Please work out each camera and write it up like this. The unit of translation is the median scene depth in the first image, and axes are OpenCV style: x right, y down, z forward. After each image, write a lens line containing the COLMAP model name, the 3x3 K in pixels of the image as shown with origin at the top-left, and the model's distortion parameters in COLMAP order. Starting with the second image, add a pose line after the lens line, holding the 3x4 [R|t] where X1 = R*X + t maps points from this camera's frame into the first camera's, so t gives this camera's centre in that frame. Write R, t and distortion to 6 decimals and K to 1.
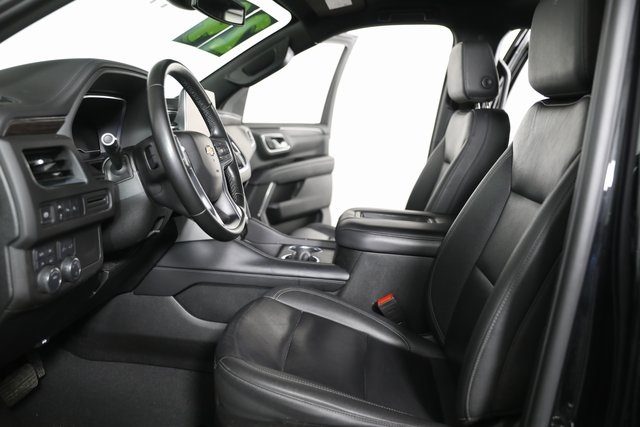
lens RADIAL K [[546.3, 0, 320.4], [0, 546.3, 214.5], [0, 0, 1]] dist [-0.046931, 0.001004]
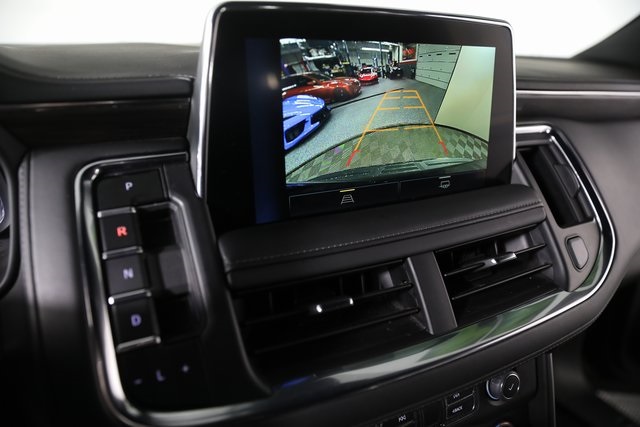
lens RADIAL K [[433.9, 0, 319.9], [0, 433.9, 216.8], [0, 0, 1]] dist [-0.101183, 0.062586]
pose [[0.502935, 0.255725, -0.825628, -0.021667], [-0.134641, 0.966748, 0.217418, -0.095702], [0.853773, 0.001816, 0.520642, 0.481593]]
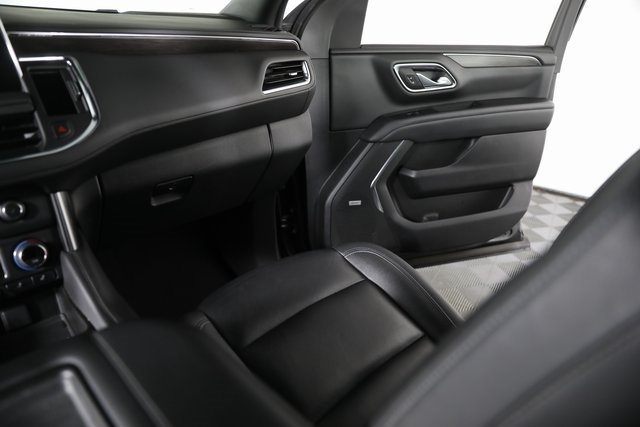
lens RADIAL K [[433.9, 0, 317.2], [0, 433.9, 215.2], [0, 0, 1]] dist [-0.101183, 0.062586]
pose [[0.759436, 0.233684, -0.607165, 0.170377], [-0.097082, 0.963520, 0.249408, -0.091427], [0.643298, -0.130464, 0.754418, 0.538113]]
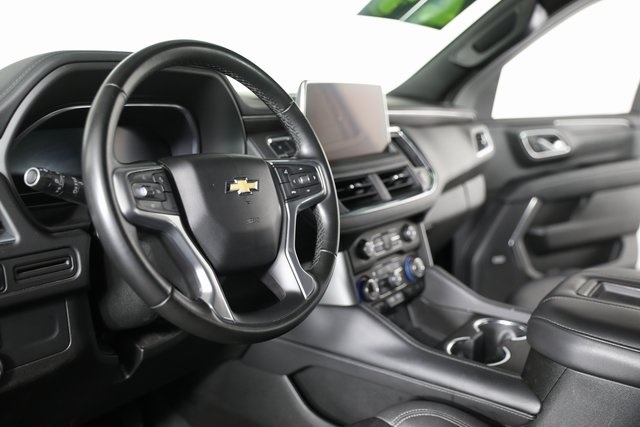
lens RADIAL K [[592.2, 0, 317.5], [0, 592.2, 210.8], [0, 0, 1]] dist [-0.011159, 0.000000]
pose [[0.844884, 0.046959, -0.532885, 0.086499], [-0.046915, 0.998806, 0.013634, -0.040988], [0.532889, 0.013481, 0.846078, 0.193805]]
